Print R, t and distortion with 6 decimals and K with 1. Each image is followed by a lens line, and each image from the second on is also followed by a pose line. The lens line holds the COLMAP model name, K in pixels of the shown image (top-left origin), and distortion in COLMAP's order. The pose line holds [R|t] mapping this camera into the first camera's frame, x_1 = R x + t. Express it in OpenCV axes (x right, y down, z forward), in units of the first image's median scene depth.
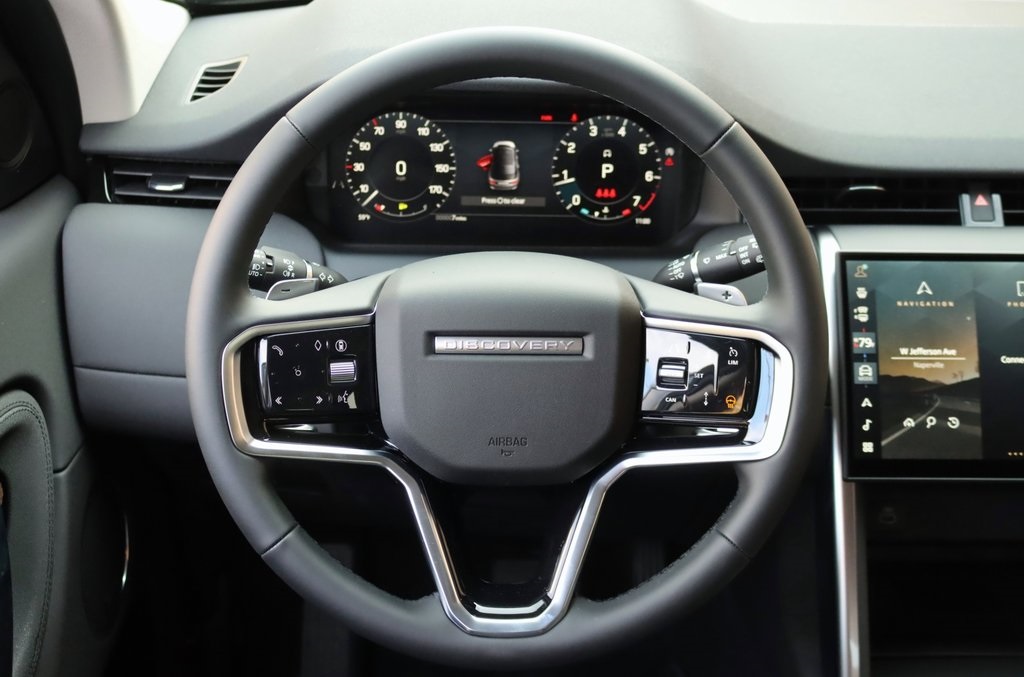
lens RADIAL K [[1222.5, 0, 508.2], [0, 1222.5, 336.5], [0, 0, 1]] dist [-0.009415, 0.000000]
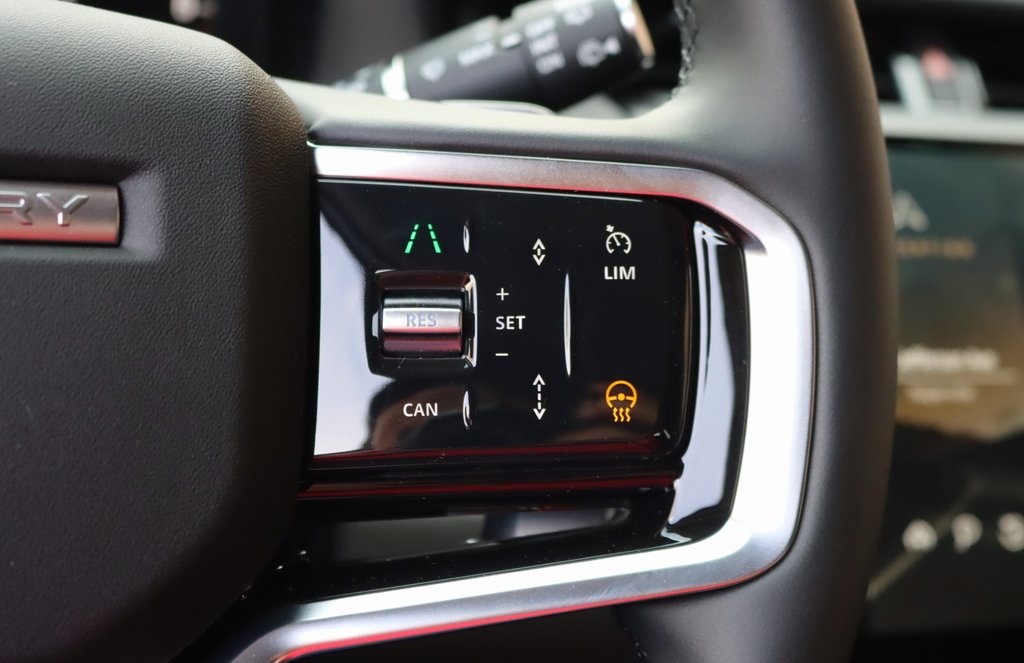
lens RADIAL K [[1895.3, 0, 514.3], [0, 1895.3, 334.3], [0, 0, 1]] dist [0.016748, 0.000000]
pose [[0.933321, 0.001290, 0.359040, -0.009103], [0.052053, 0.988943, -0.138862, 0.083524], [-0.355249, 0.148292, 0.922934, 0.475297]]
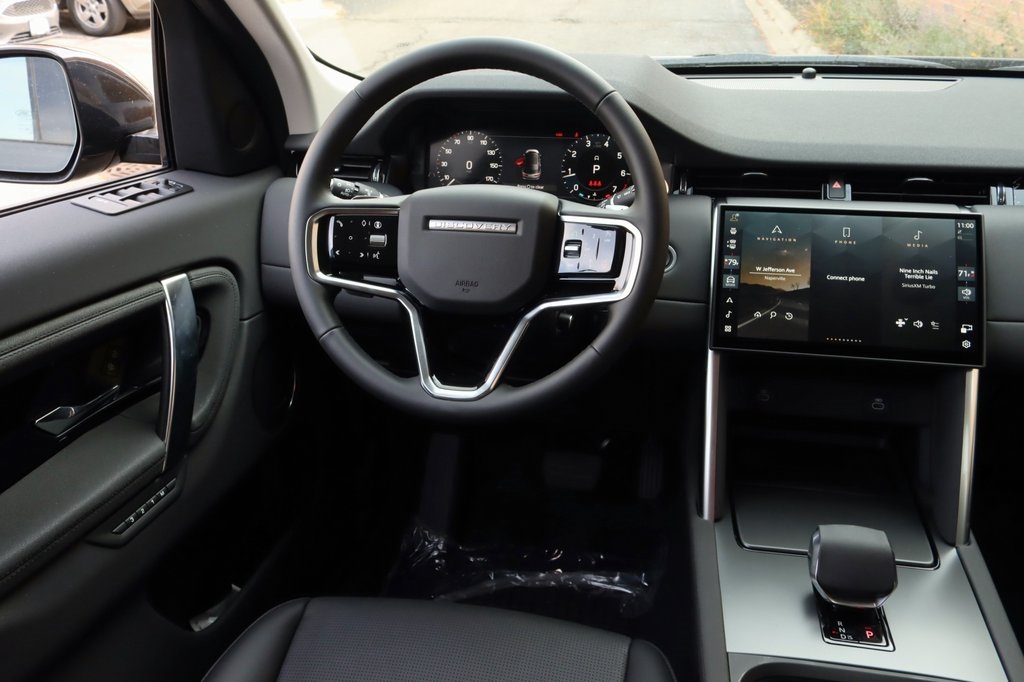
lens RADIAL K [[835.6, 0, 500.0], [0, 835.6, 338.9], [0, 0, 1]] dist [-0.009254, 0.016742]
pose [[0.975113, 0.060061, -0.213417, 0.238291], [-0.076271, 0.994728, -0.068542, 0.193839], [0.208175, 0.083114, 0.974554, -0.064630]]
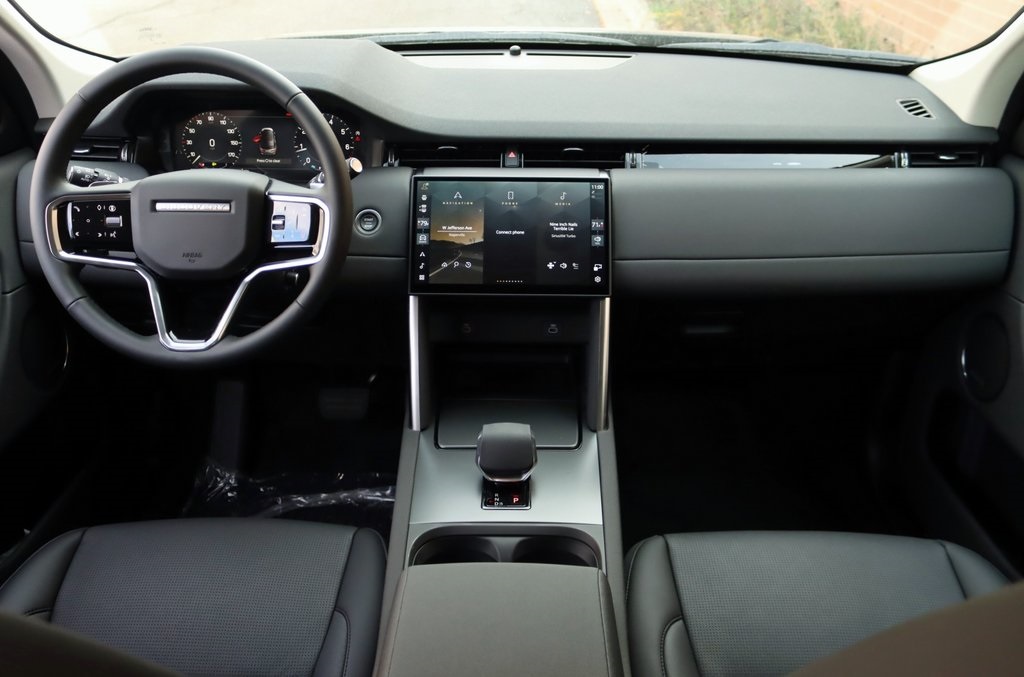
lens RADIAL K [[835.6, 0, 498.9], [0, 835.6, 337.7], [0, 0, 1]] dist [-0.009254, 0.016742]
pose [[0.999564, 0.002297, -0.029438, 0.447117], [-0.002380, 0.999993, -0.002783, 0.185150], [0.029431, 0.002851, 0.999563, -0.283325]]
